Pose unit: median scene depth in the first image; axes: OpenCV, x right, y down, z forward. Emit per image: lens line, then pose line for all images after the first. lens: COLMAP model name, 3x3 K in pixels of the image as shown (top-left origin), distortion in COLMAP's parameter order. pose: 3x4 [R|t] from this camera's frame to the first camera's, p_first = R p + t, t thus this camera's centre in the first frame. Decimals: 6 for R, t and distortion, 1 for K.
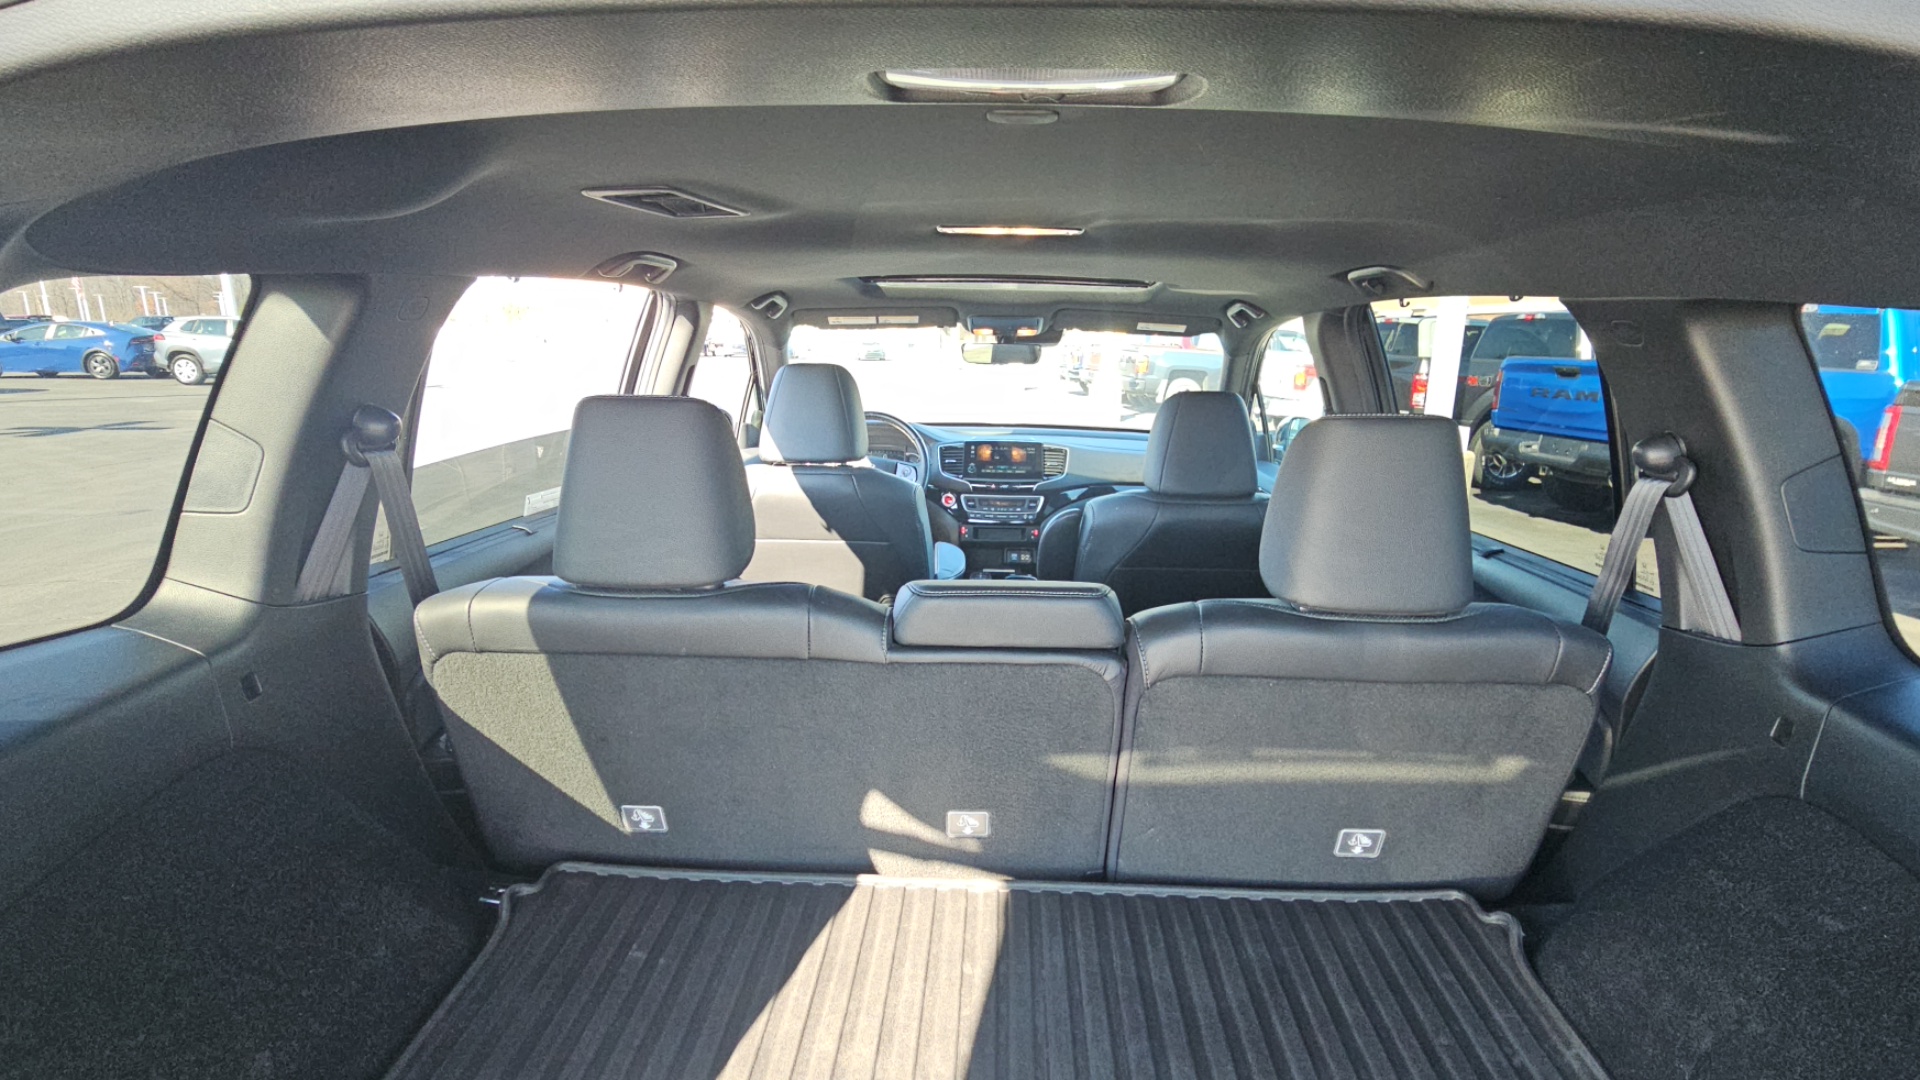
lens RADIAL K [[855.4, 0, 979.9], [0, 855.4, 541.4], [0, 0, 1]] dist [0.000361, -0.000326]
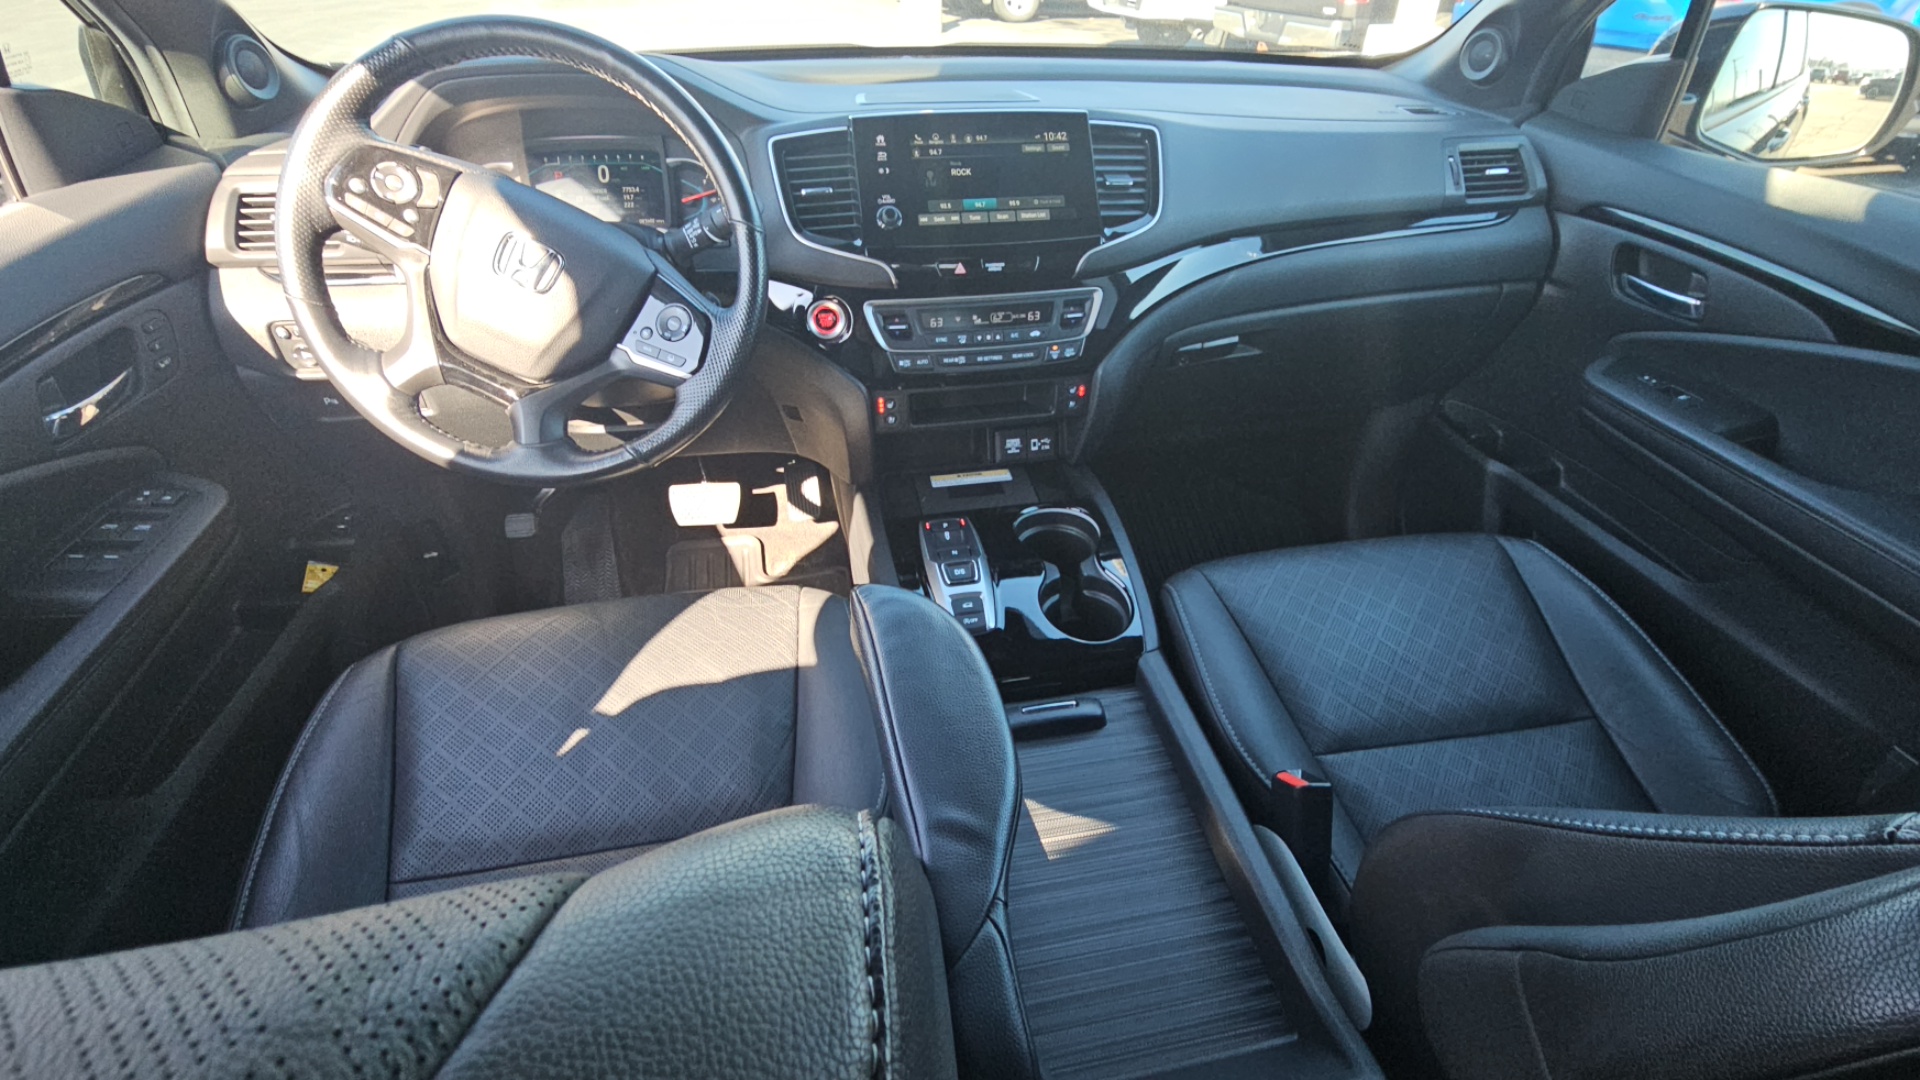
lens RADIAL K [[857.6, 0, 981.8], [0, 857.6, 542.1], [0, 0, 1]] dist [0.007396, -0.006192]
pose [[0.973882, -0.134452, 0.182968, -0.018331], [0.053882, 0.919659, 0.389005, -0.034415], [-0.220571, -0.368986, 0.902883, 0.237709]]
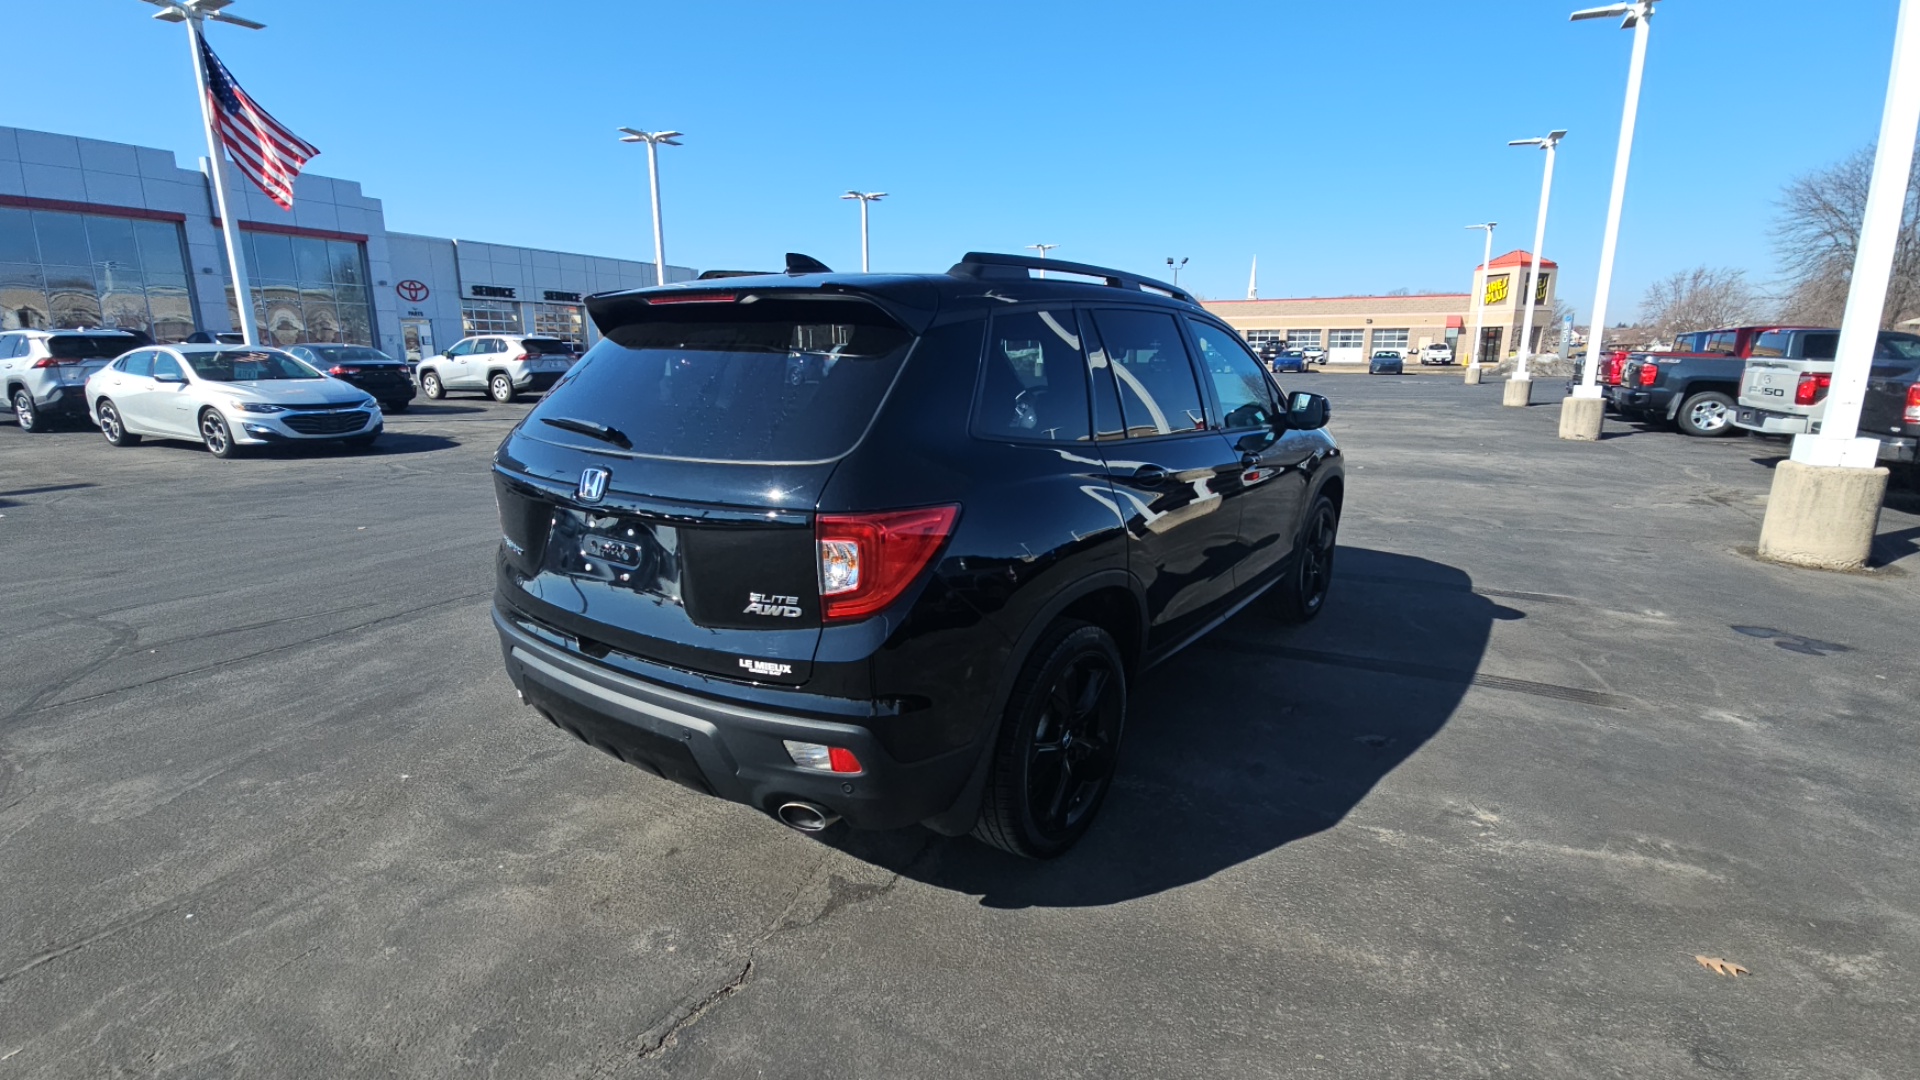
lens RADIAL K [[856.0, 0, 979.4], [0, 856.0, 538.7], [0, 0, 1]] dist [0.001677, -0.001515]
pose [[0.830181, 0.106075, -0.547310, 0.277765], [-0.117502, 0.992971, 0.014218, 0.057100], [0.544971, 0.052506, 0.836809, -0.203525]]
